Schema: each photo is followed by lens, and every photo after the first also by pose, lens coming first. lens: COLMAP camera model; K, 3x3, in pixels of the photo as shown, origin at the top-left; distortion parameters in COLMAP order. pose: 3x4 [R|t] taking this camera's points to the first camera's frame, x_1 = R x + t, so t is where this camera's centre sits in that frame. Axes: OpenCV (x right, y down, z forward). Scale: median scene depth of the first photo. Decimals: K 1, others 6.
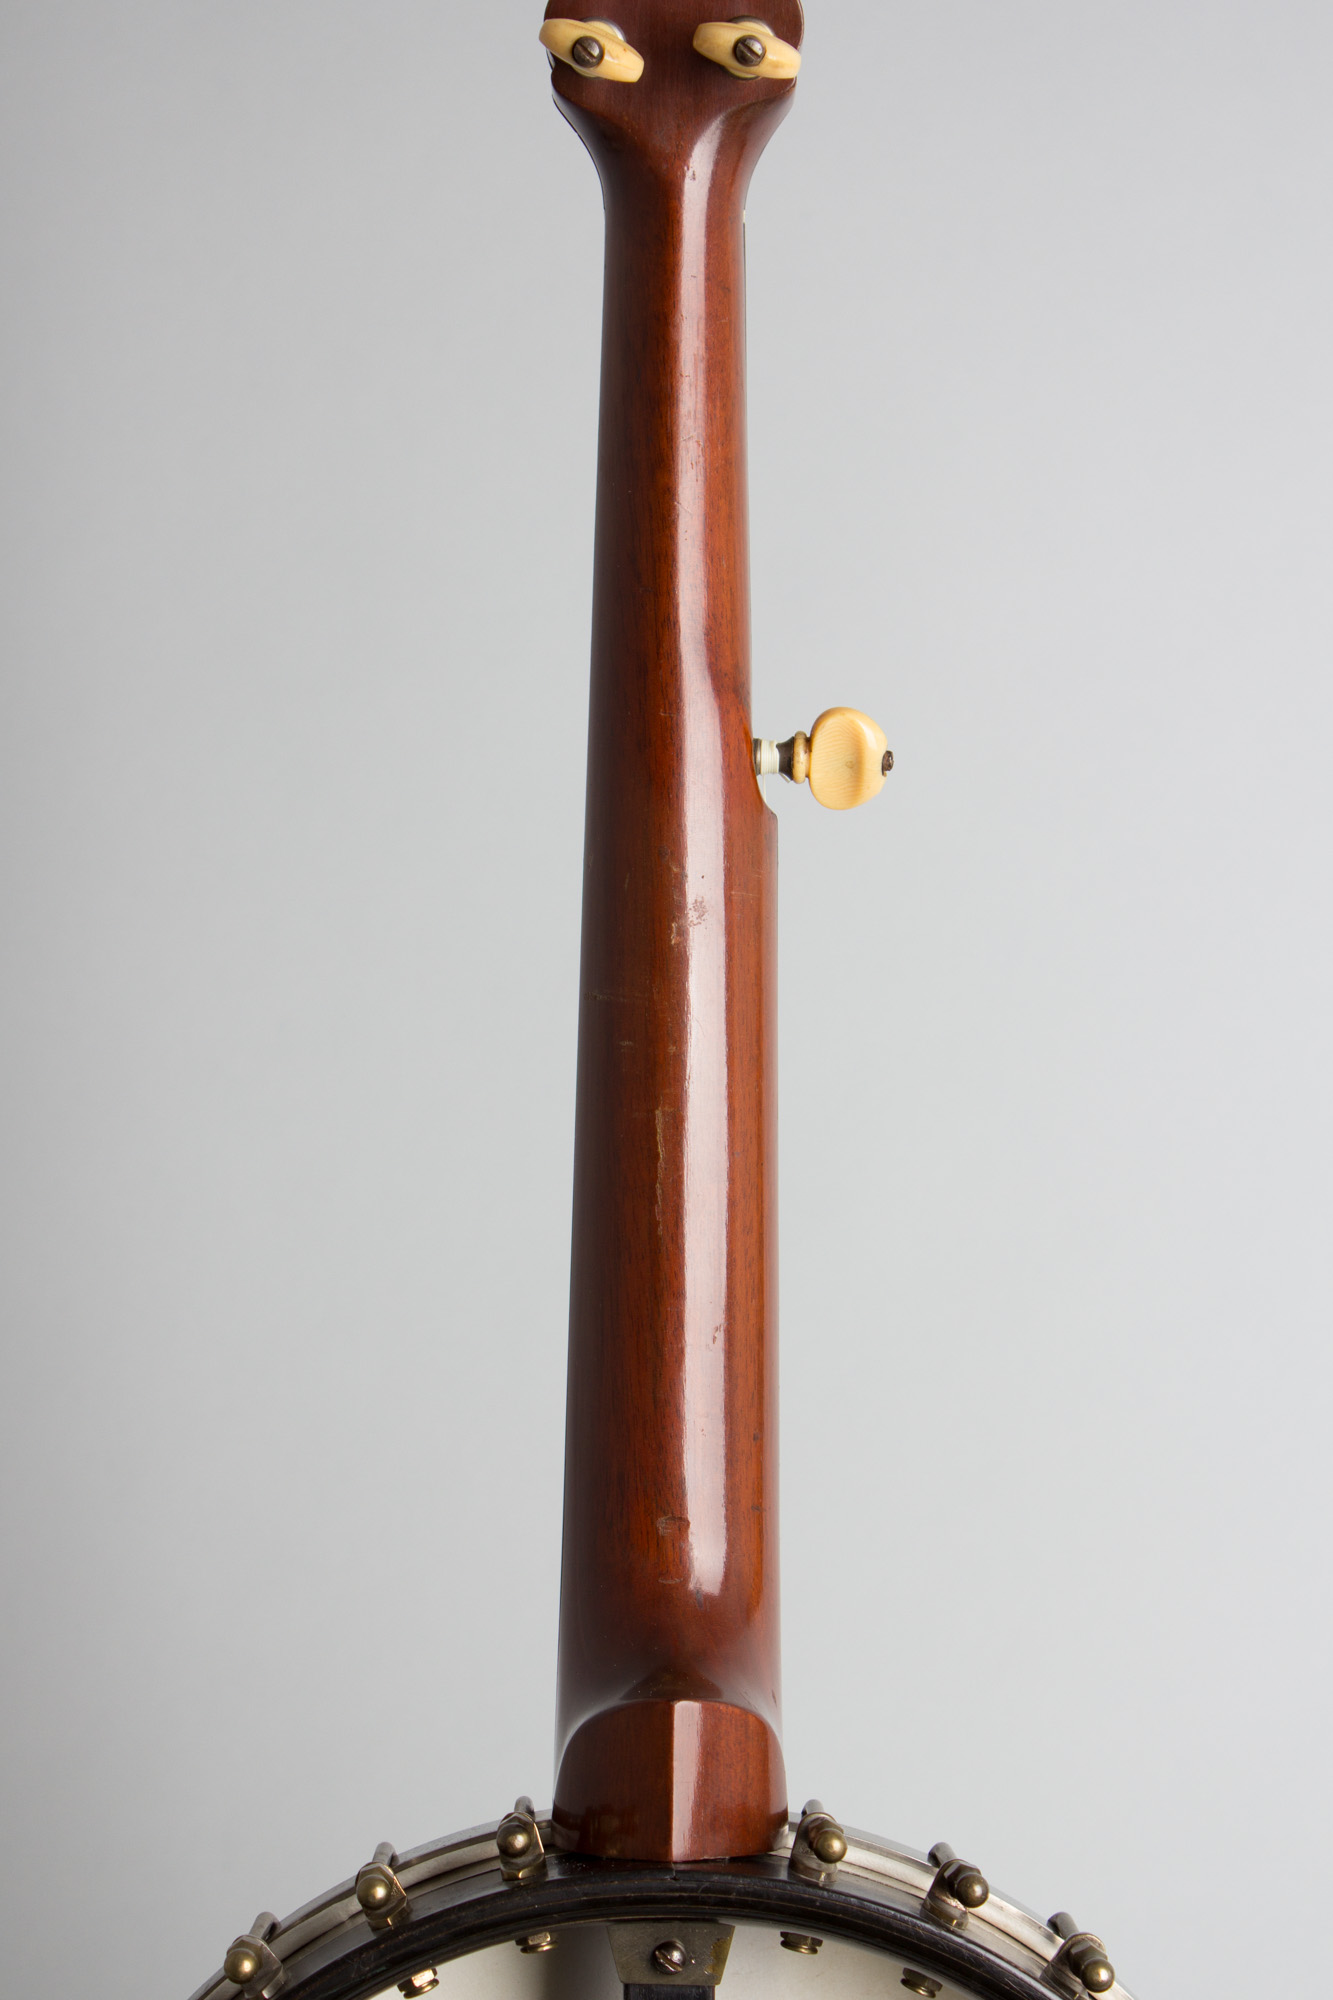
lens RADIAL K [[4398.1, 0, 664.7], [0, 4398.1, 1009.9], [0, 0, 1]] dist [-0.013257, 0.000000]
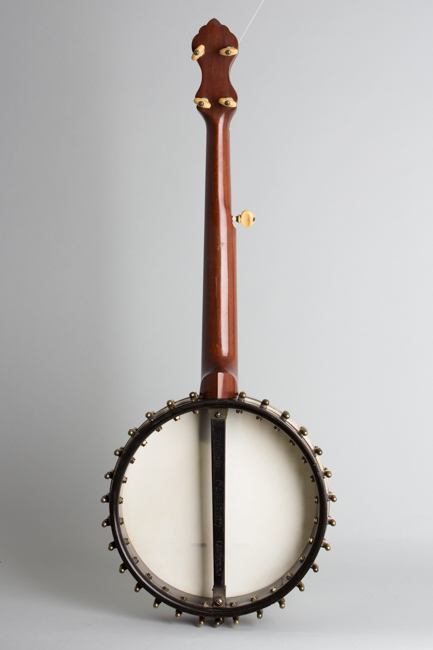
lens RADIAL K [[1066.9, 0, 216.5], [0, 1066.9, 322.3], [0, 0, 1]] dist [-0.071752, 0.000000]
pose [[0.998367, -0.008514, -0.056486, 0.081679], [0.009011, 0.999923, 0.008545, 0.072689], [0.056409, -0.009040, 0.998367, -0.467897]]
